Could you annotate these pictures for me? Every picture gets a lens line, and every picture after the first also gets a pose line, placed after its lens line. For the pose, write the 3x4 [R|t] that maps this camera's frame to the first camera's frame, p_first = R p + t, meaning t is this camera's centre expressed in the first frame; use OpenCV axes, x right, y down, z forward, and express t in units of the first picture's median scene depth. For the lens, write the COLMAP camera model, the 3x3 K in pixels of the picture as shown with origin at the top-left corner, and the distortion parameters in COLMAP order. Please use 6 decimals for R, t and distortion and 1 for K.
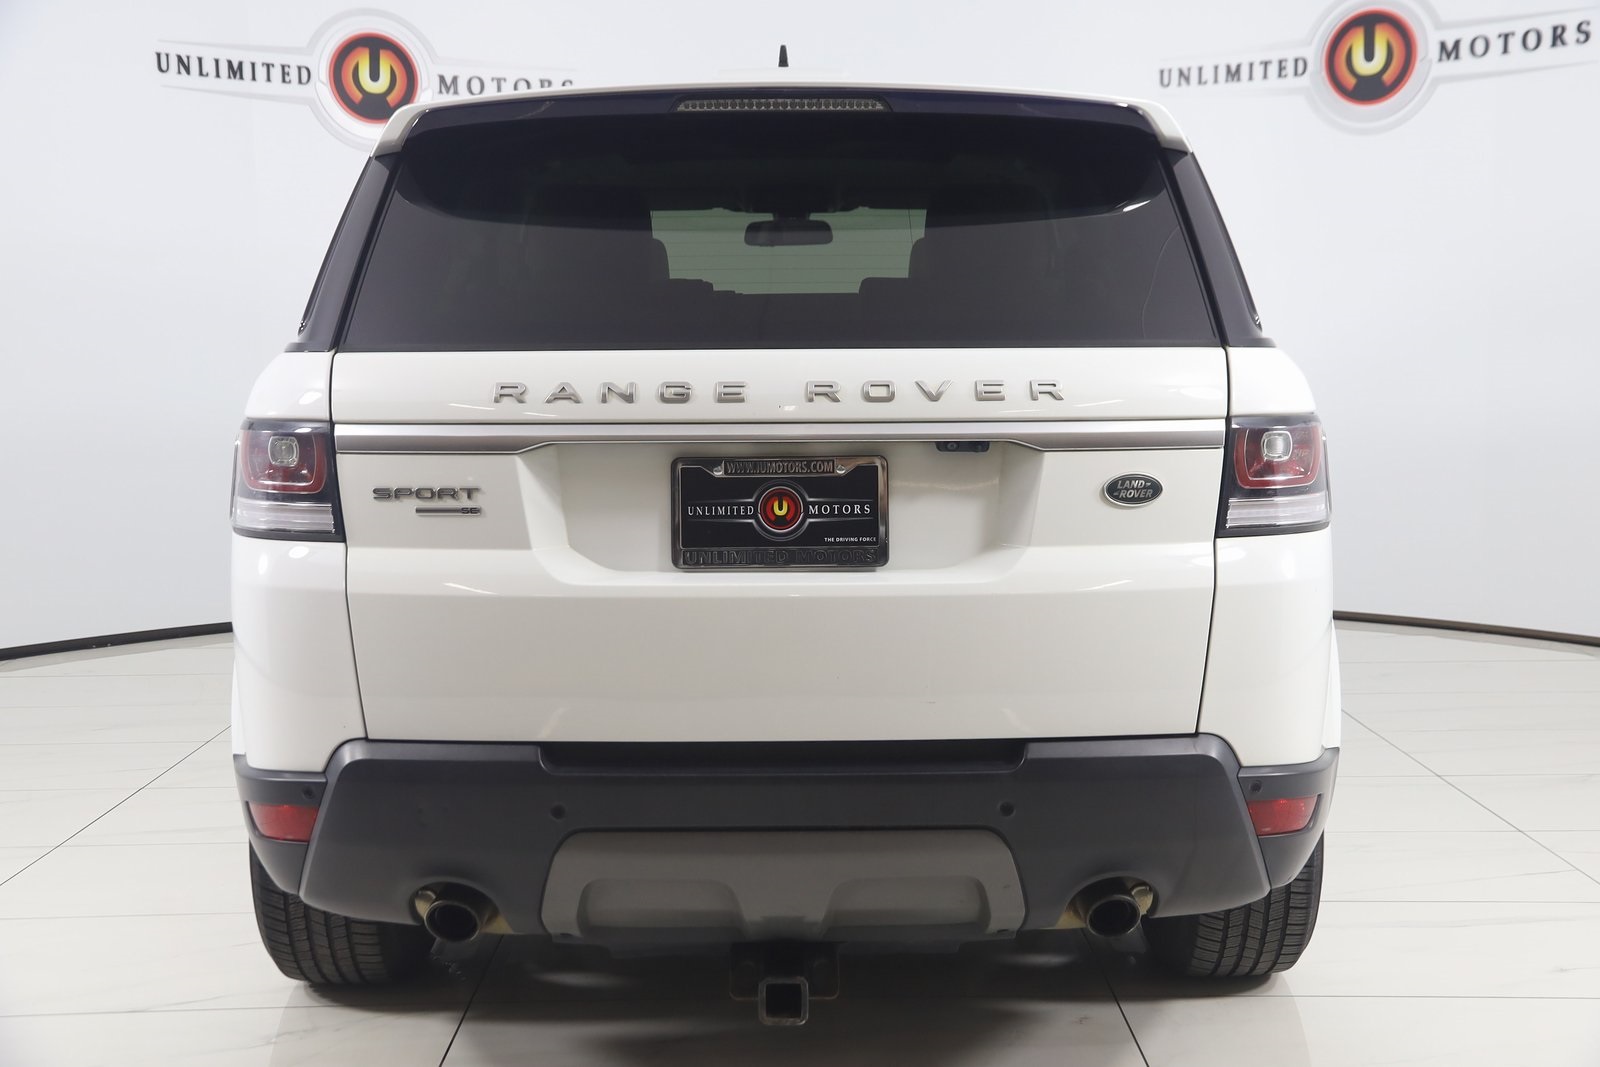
lens RADIAL K [[1778.2, 0, 800.0], [0, 1778.2, 533.5], [0, 0, 1]] dist [0.113526, -0.016860]
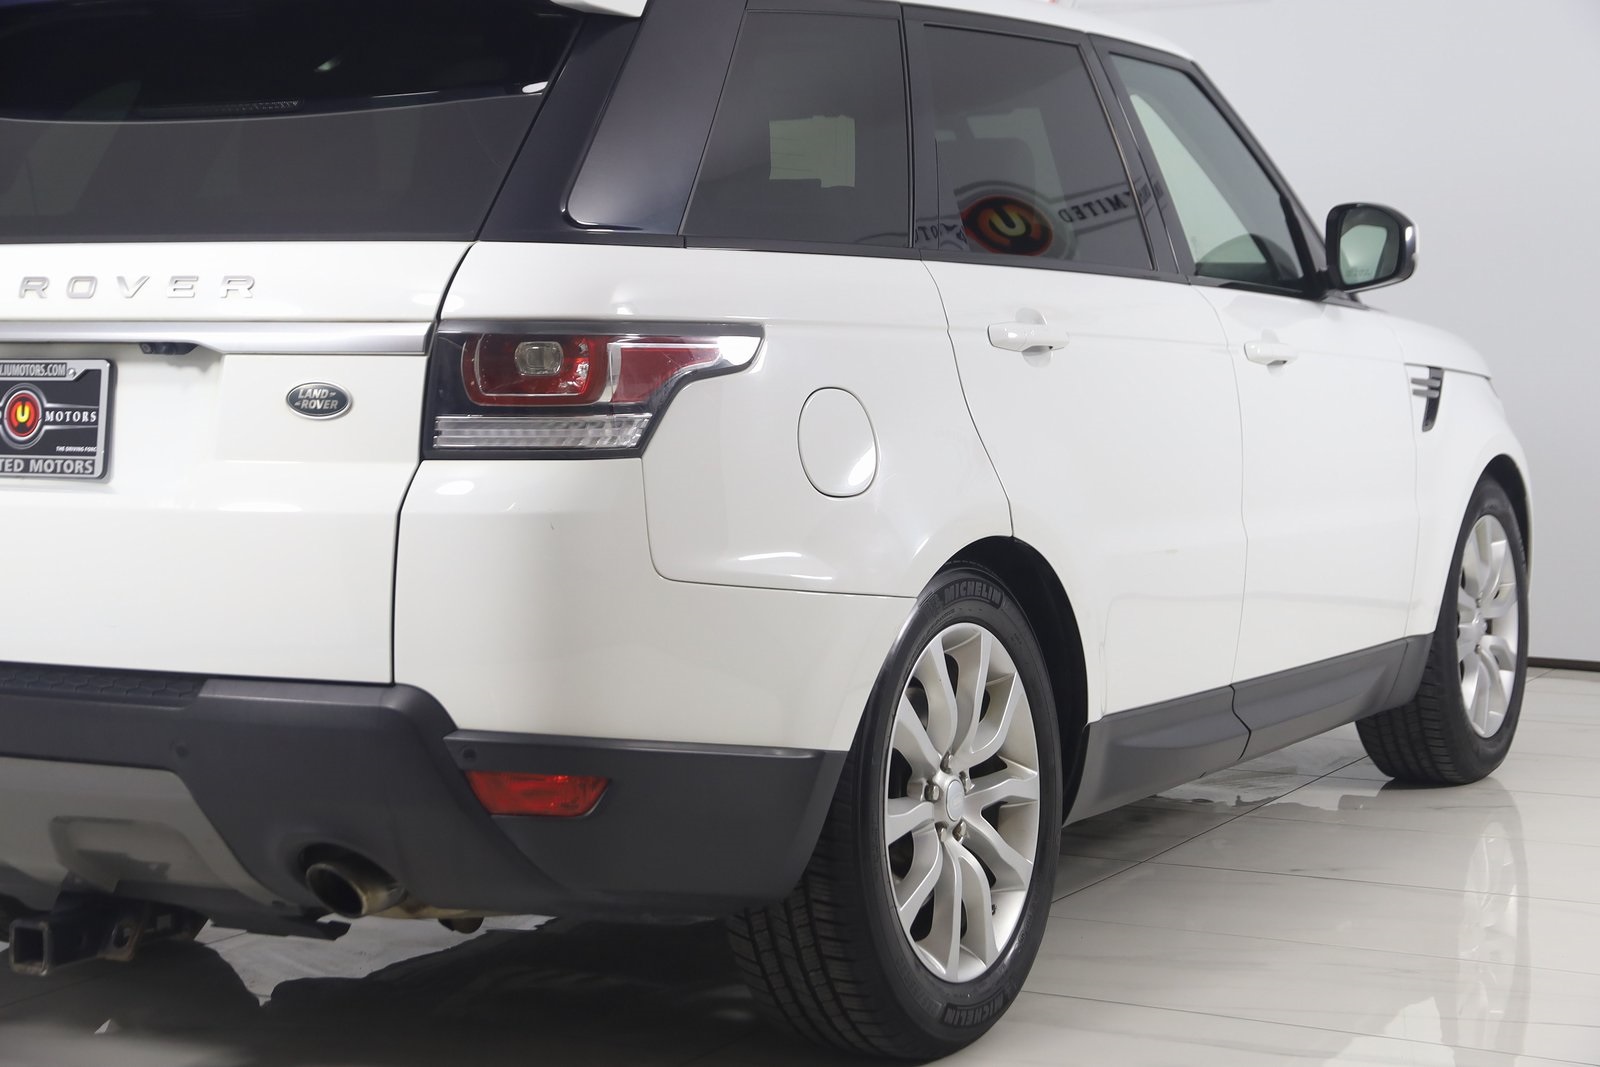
lens RADIAL K [[2798.0, 0, 809.0], [0, 2798.0, 538.4], [0, 0, 1]] dist [0.207938, 0.095057]
pose [[0.866145, 0.037396, -0.498391, 1.092199], [-0.049836, 0.998689, -0.011673, 0.047855], [0.497302, 0.034948, 0.866874, -0.085973]]
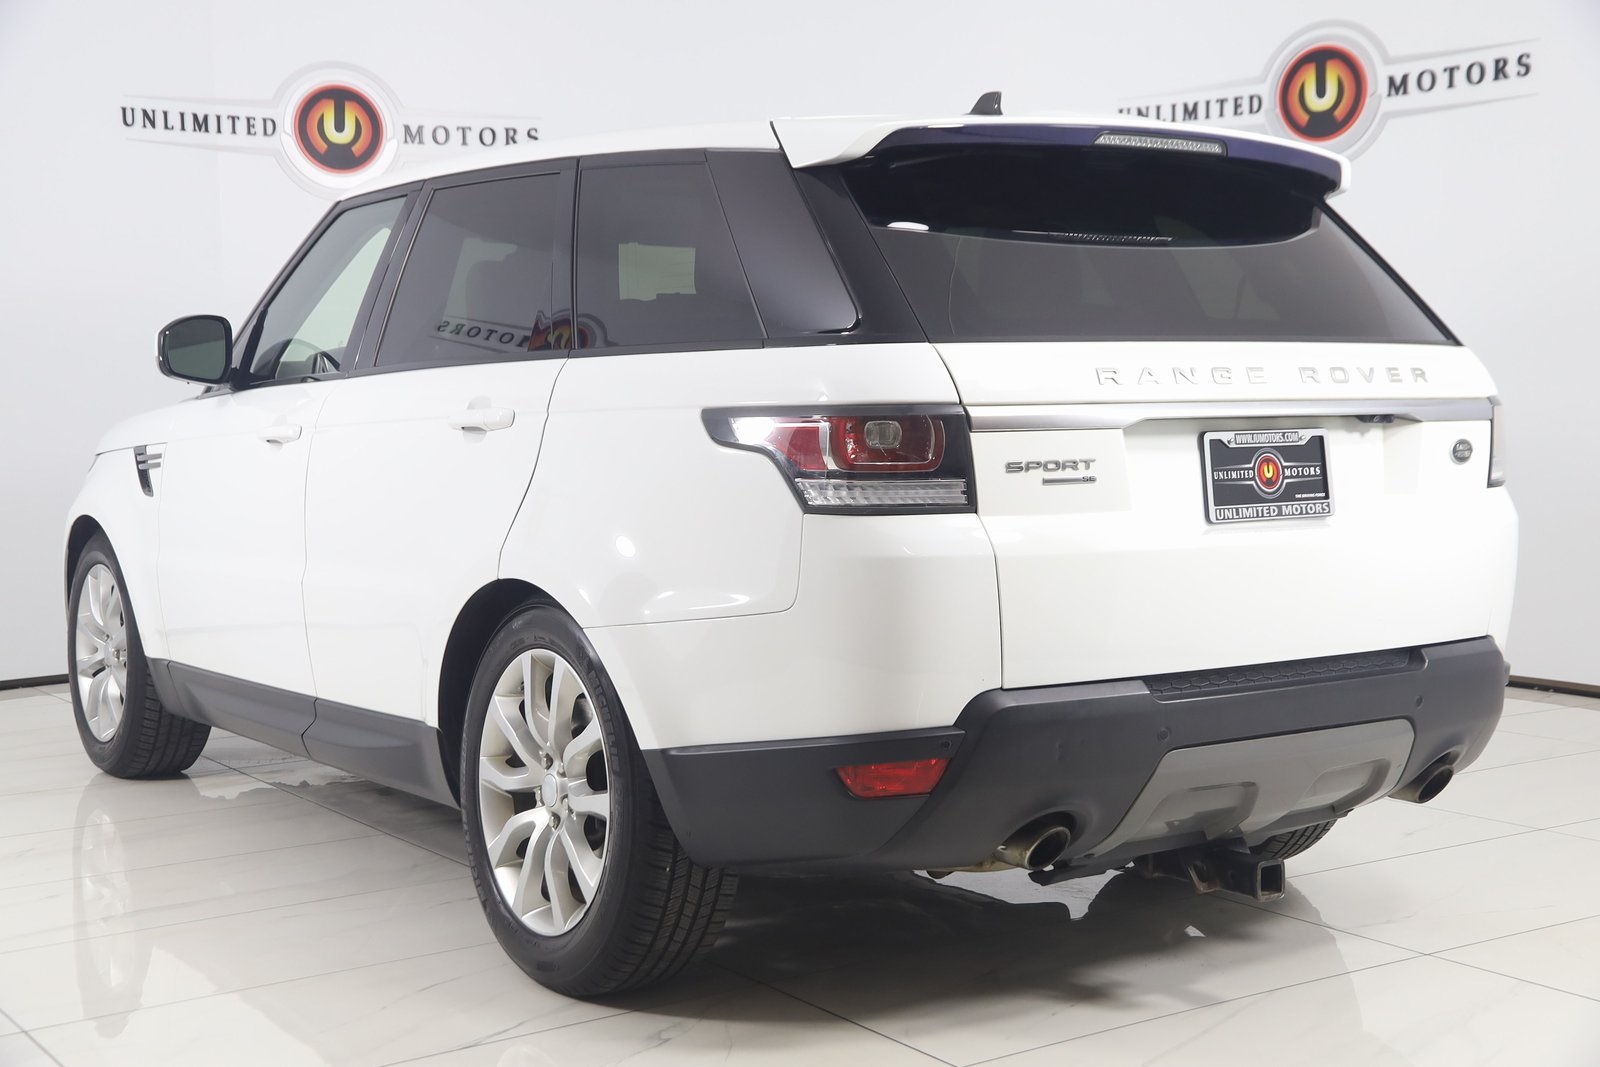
lens RADIAL K [[1860.3, 0, 800.0], [0, 1860.3, 533.5], [0, 0, 1]] dist [0.036422, 0.037162]
pose [[0.835958, -0.040985, 0.547261, -0.977820], [0.060950, 0.997972, -0.018364, 0.031867], [-0.545399, 0.048707, 0.836760, 0.110339]]
